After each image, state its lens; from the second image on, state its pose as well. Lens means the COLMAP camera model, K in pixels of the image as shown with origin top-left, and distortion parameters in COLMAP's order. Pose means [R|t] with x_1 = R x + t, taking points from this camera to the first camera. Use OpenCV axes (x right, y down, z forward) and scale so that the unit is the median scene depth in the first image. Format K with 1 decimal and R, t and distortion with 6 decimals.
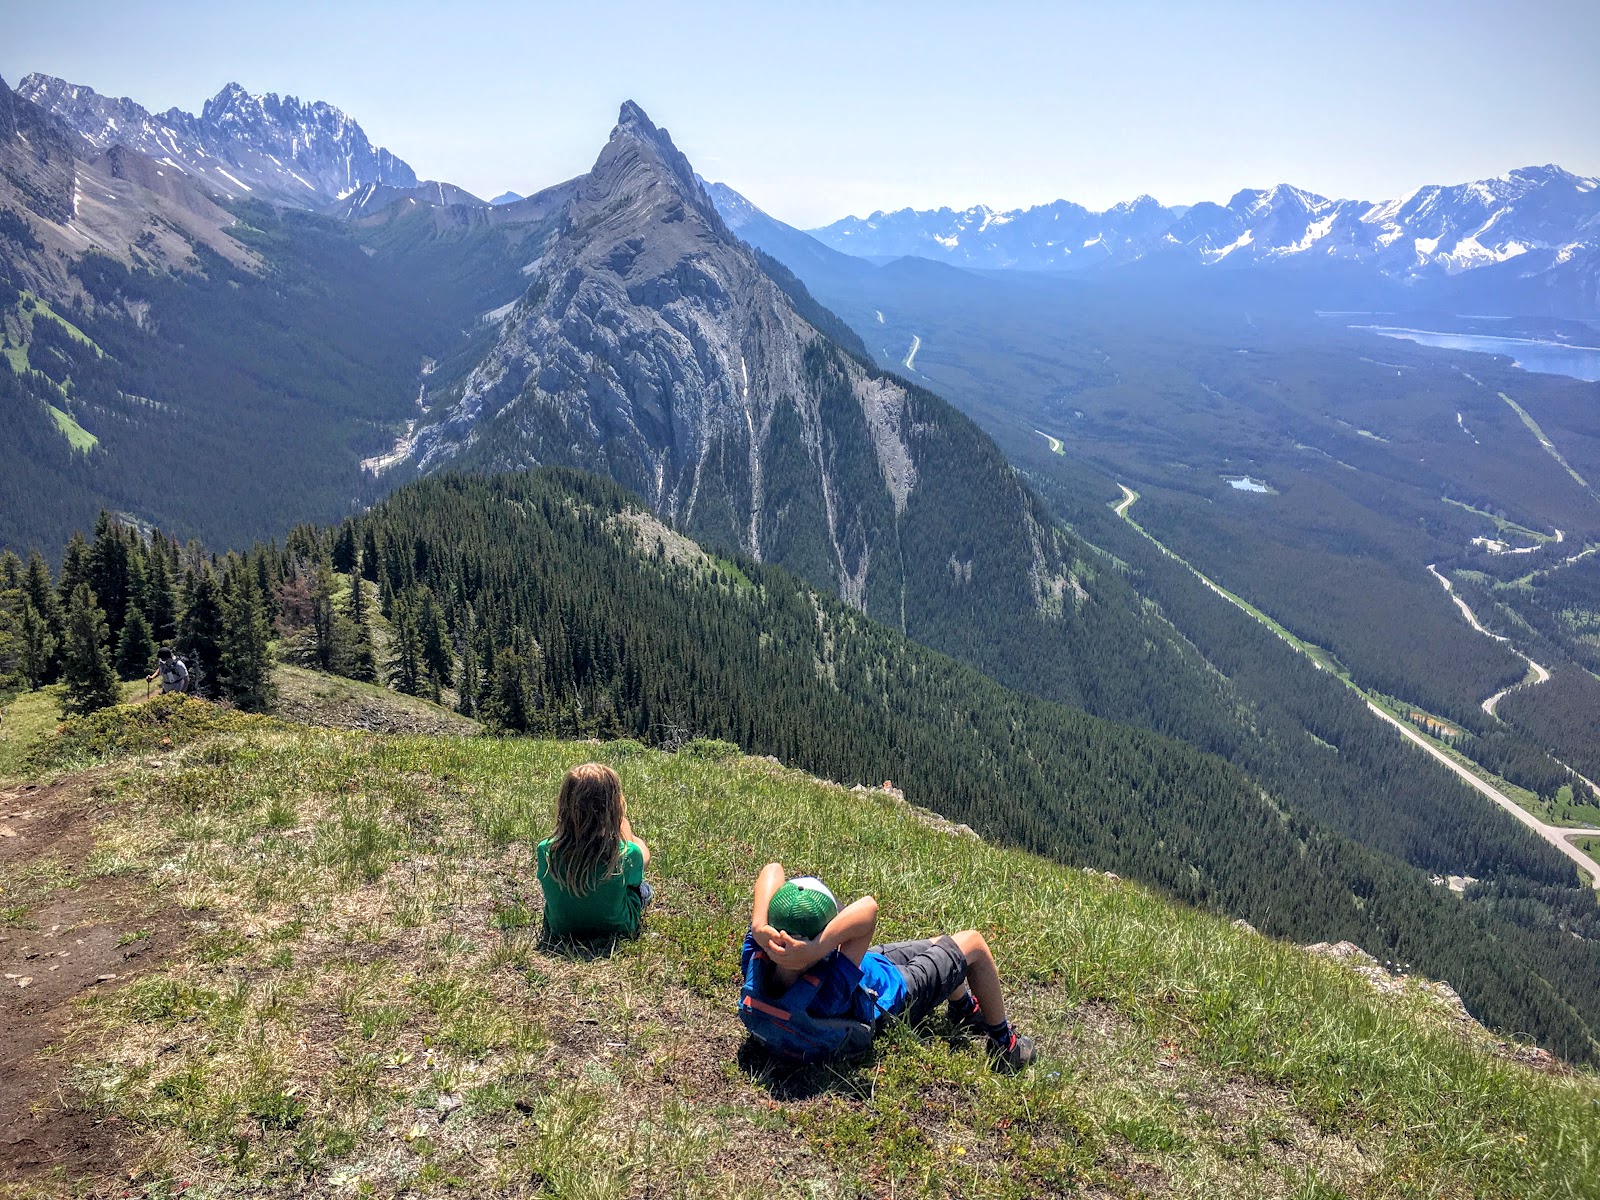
lens RADIAL K [[1252.2, 0, 778.9], [0, 1252.2, 608.5], [0, 0, 1]] dist [0.072073, -0.082487]
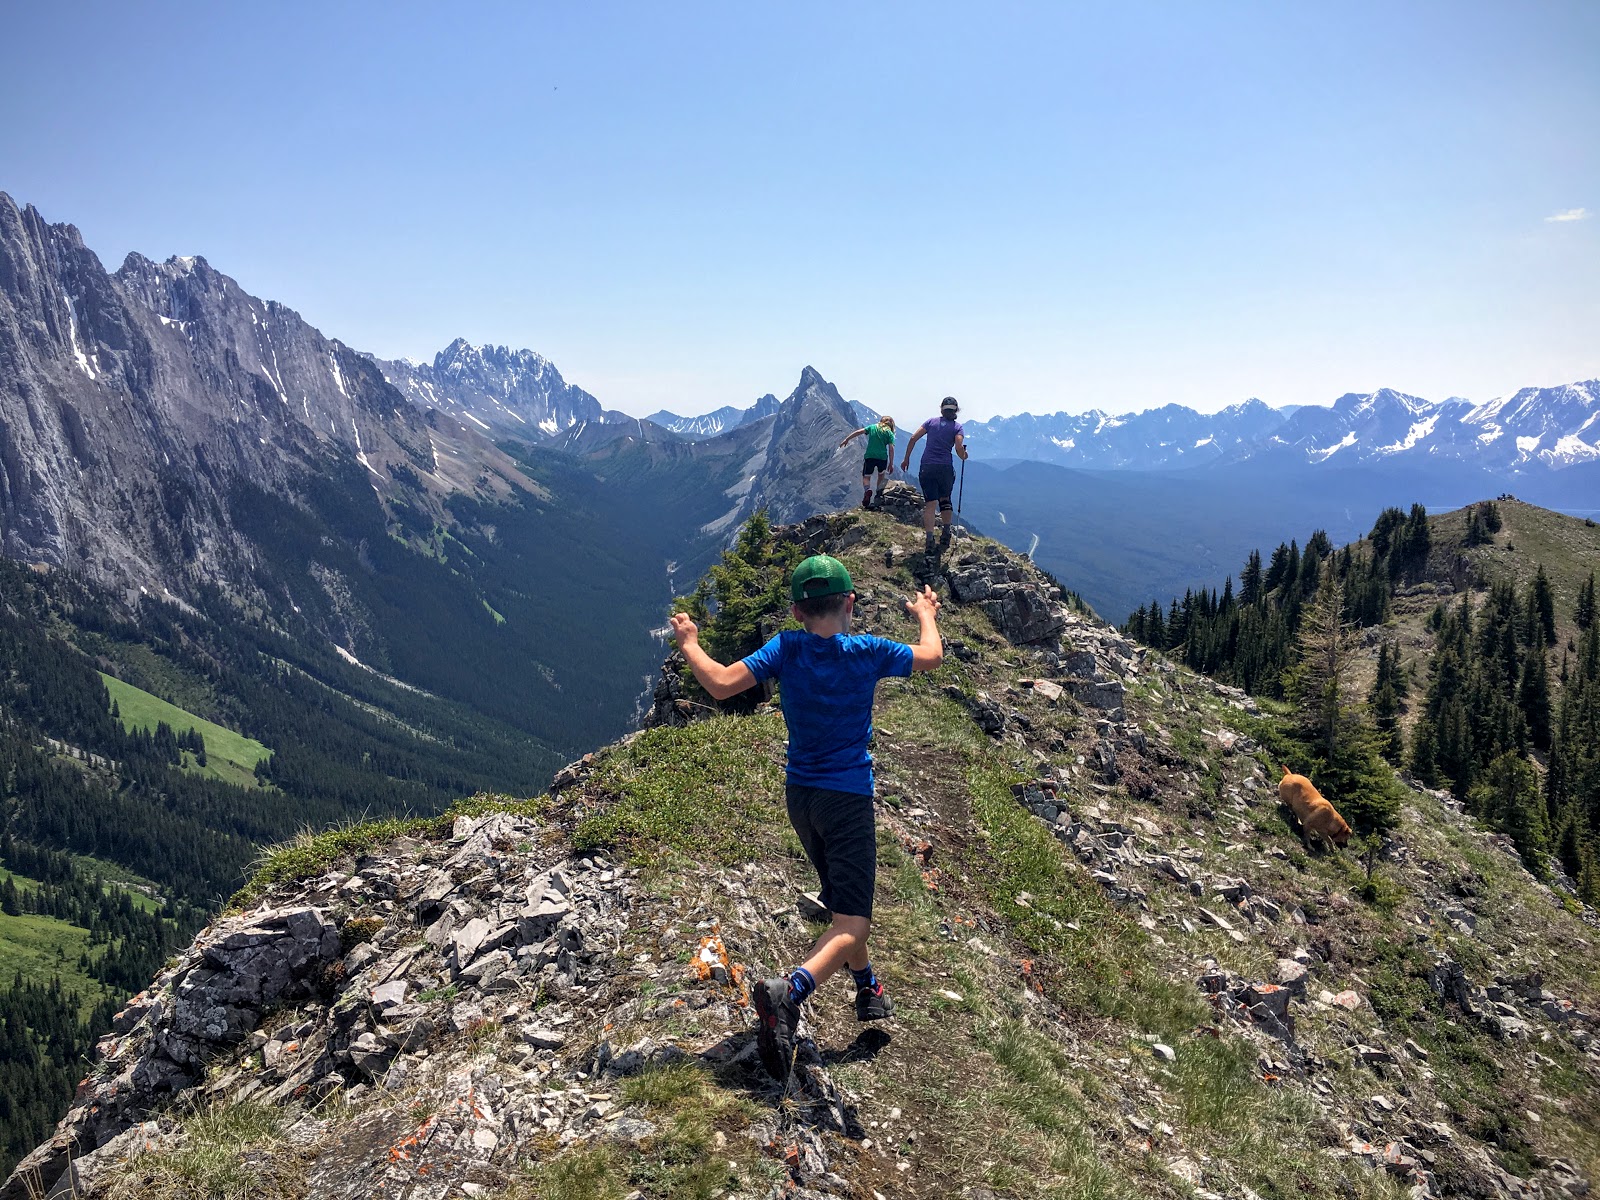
lens RADIAL K [[1296.3, 0, 796.5], [0, 1296.3, 610.6], [0, 0, 1]] dist [0.072768, -0.094123]
pose [[0.997020, -0.006762, -0.076840, -0.024349], [-0.004901, 0.988584, -0.150589, 0.044441], [0.076981, 0.150517, 0.985606, -0.248382]]
